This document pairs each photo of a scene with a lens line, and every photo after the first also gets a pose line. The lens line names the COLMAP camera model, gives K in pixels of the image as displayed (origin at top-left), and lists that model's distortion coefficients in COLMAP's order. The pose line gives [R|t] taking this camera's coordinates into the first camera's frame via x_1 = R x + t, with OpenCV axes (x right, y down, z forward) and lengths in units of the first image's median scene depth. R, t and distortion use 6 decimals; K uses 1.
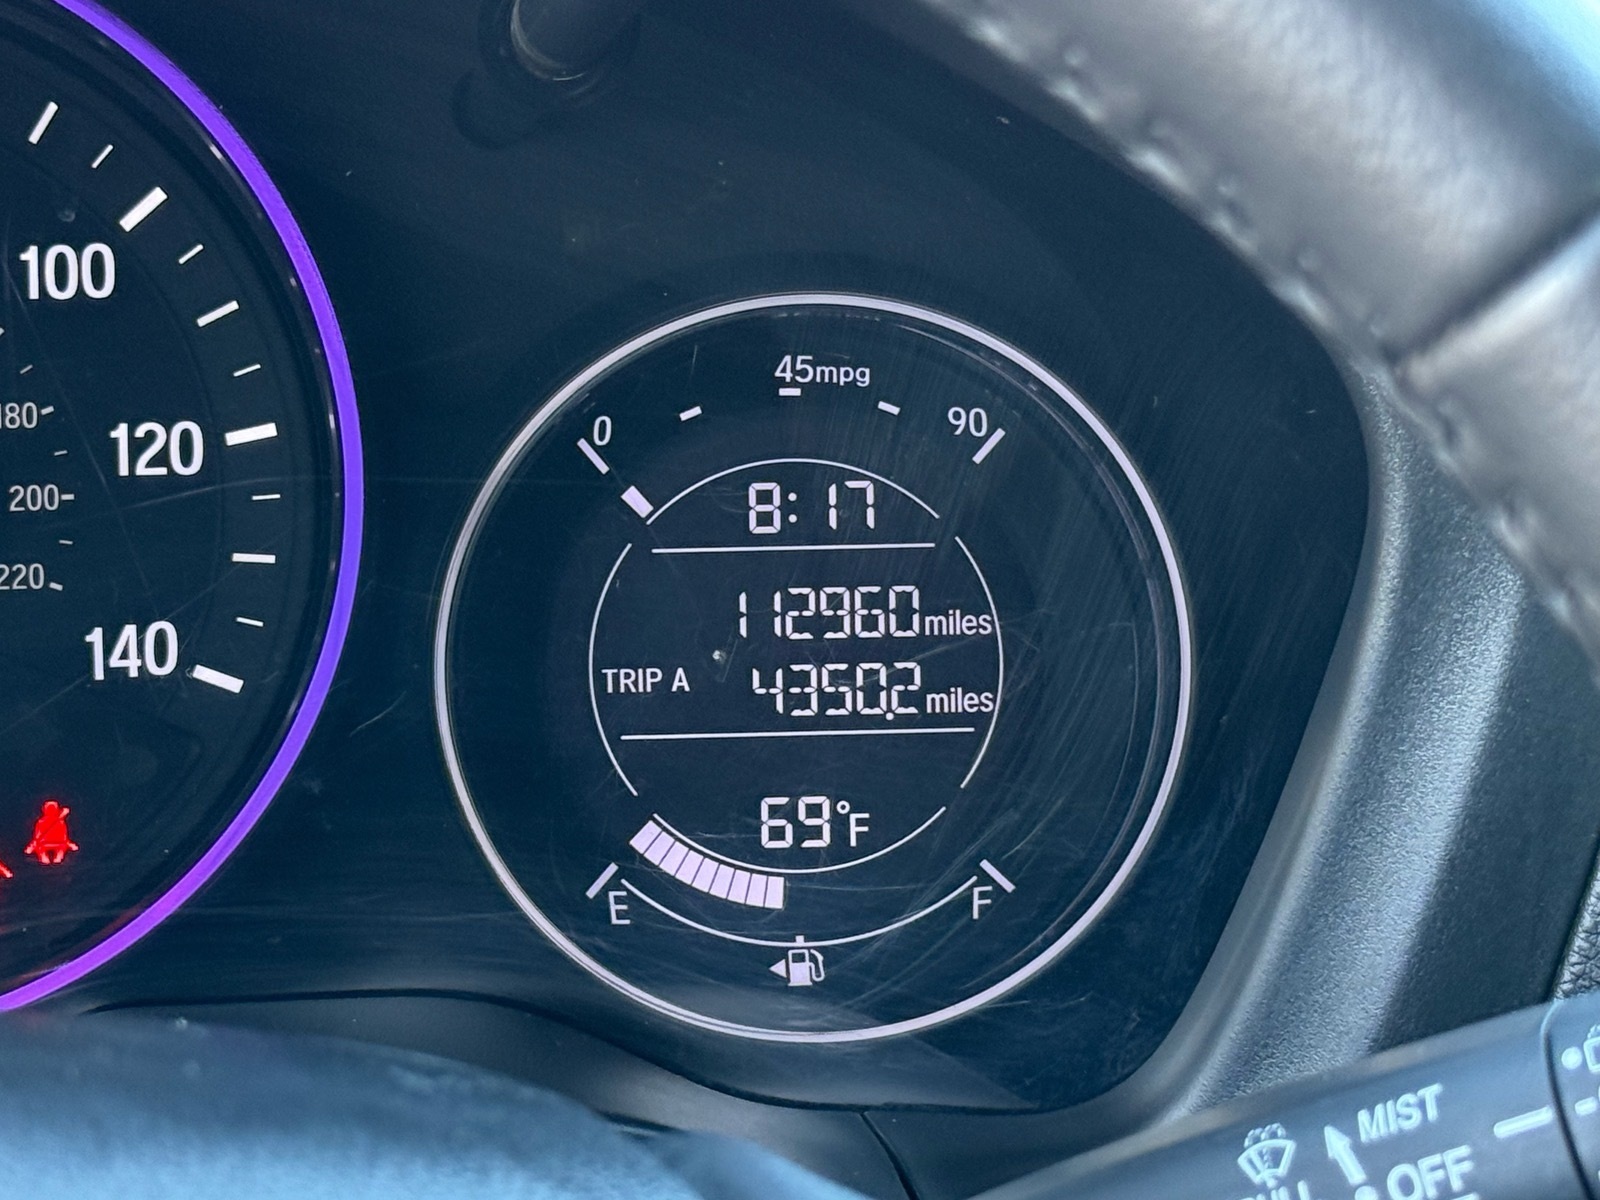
lens RADIAL K [[4308.6, 0, 810.7], [0, 4308.6, 665.4], [0, 0, 1]] dist [0.185623, 0.000000]
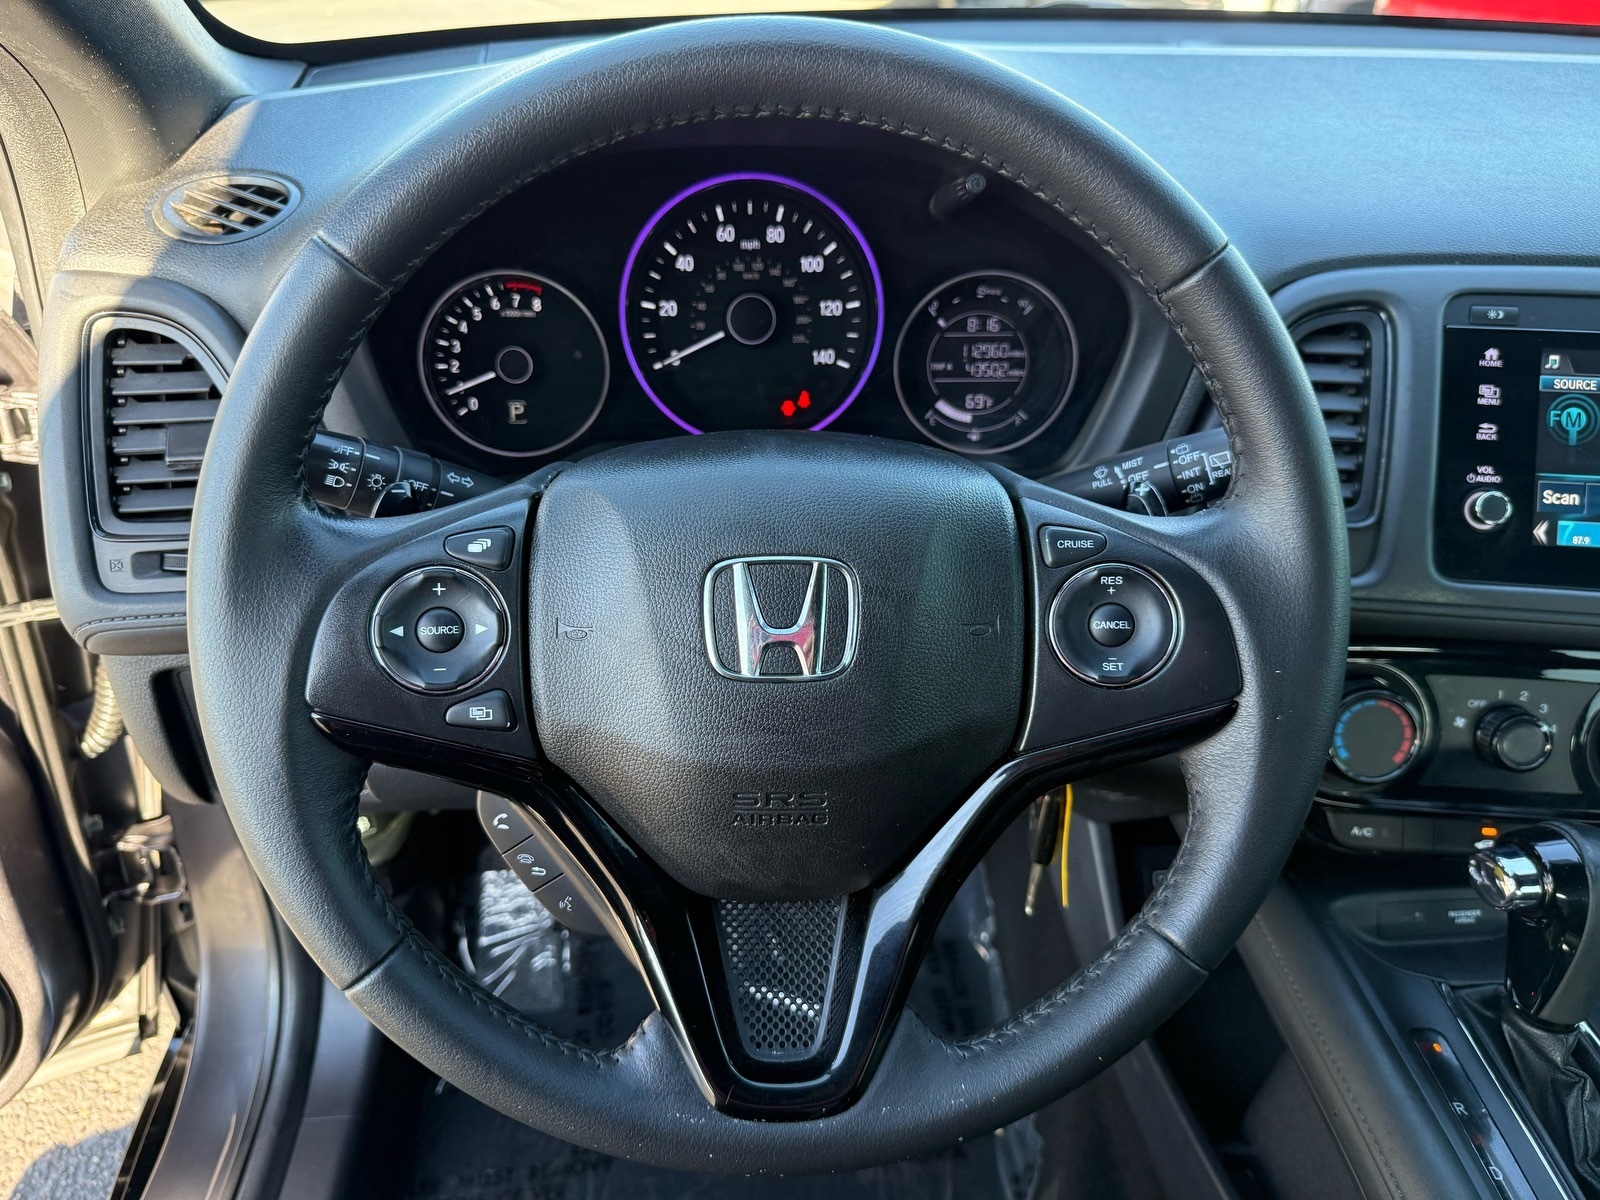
lens RADIAL K [[1162.9, 0, 793.5], [0, 1162.9, 598.1], [0, 0, 1]] dist [0.060364, -0.083561]
pose [[0.994416, 0.043104, -0.096322, -0.064235], [-0.023791, 0.980847, 0.193323, 0.009013], [0.102810, -0.189952, 0.976396, -0.181627]]
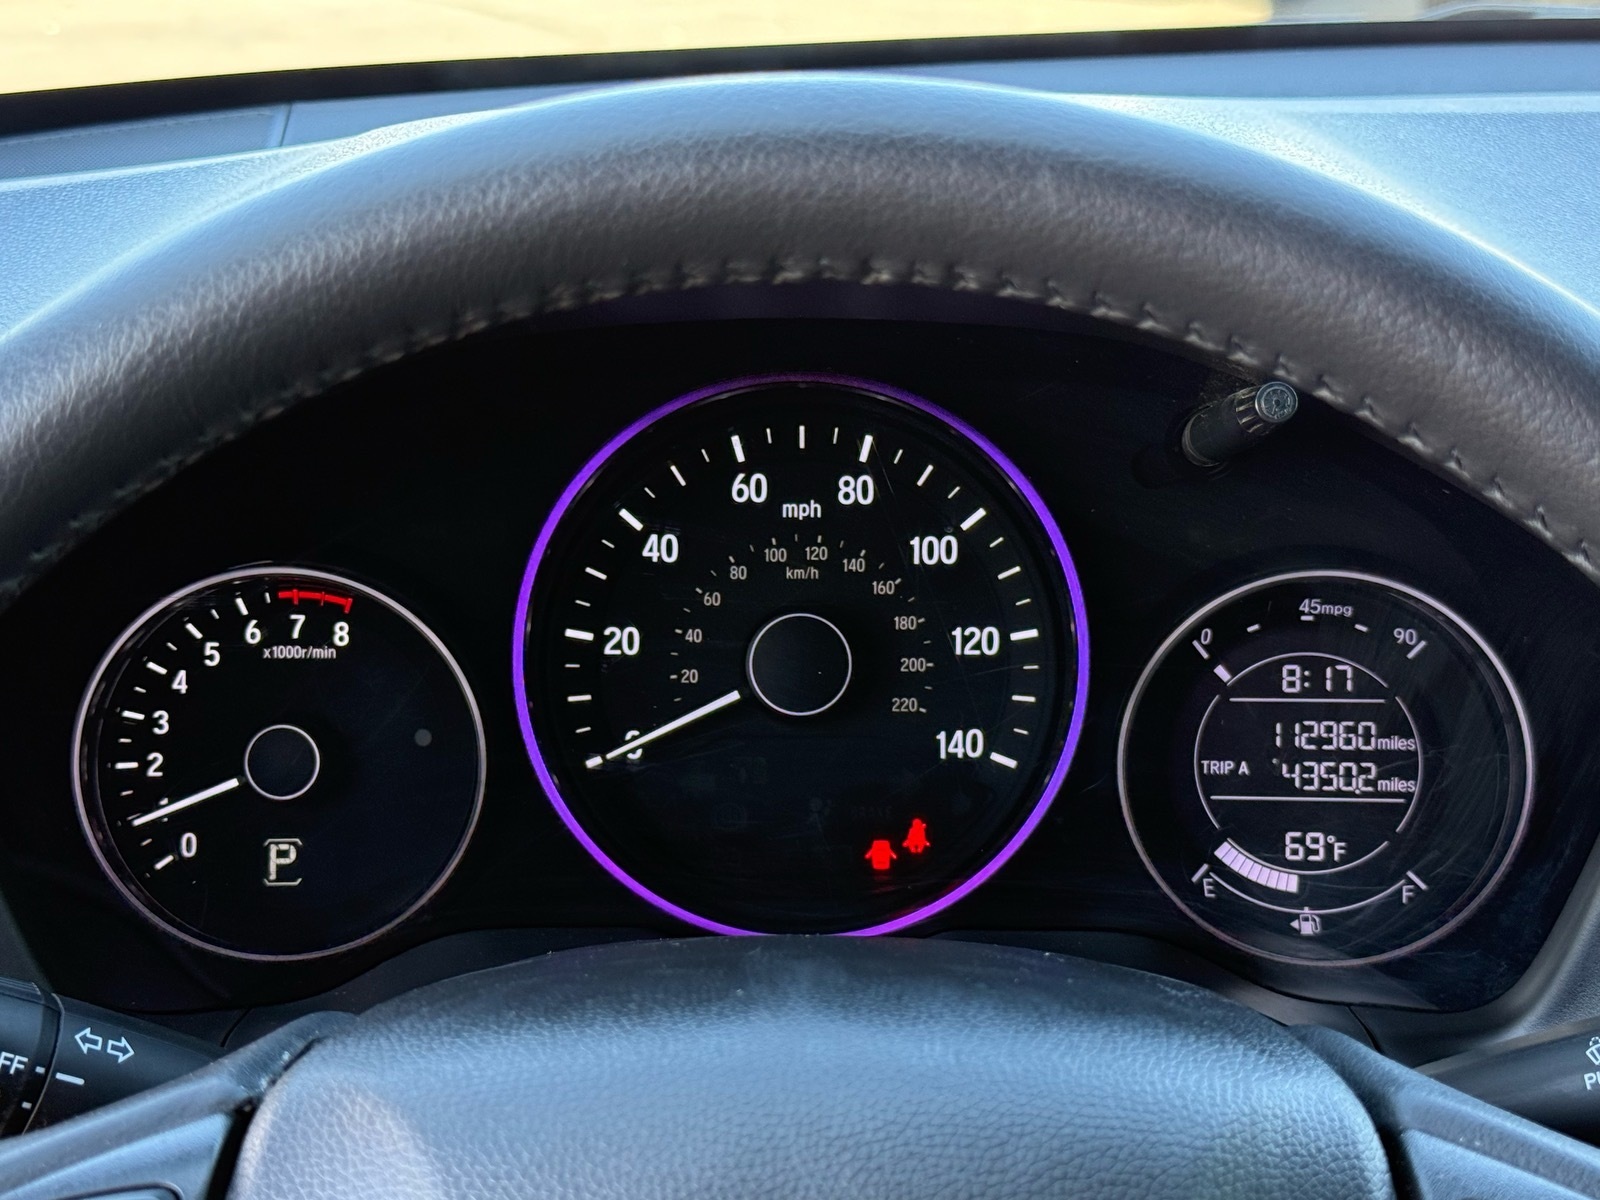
lens RADIAL K [[2467.0, 0, 802.7], [0, 2467.0, 614.0], [0, 0, 1]] dist [0.152928, 0.000000]
pose [[0.986312, 0.024130, -0.163113, -0.046485], [-0.030068, 0.998968, -0.034030, -0.021943], [0.162124, 0.038469, 0.986020, -0.111438]]
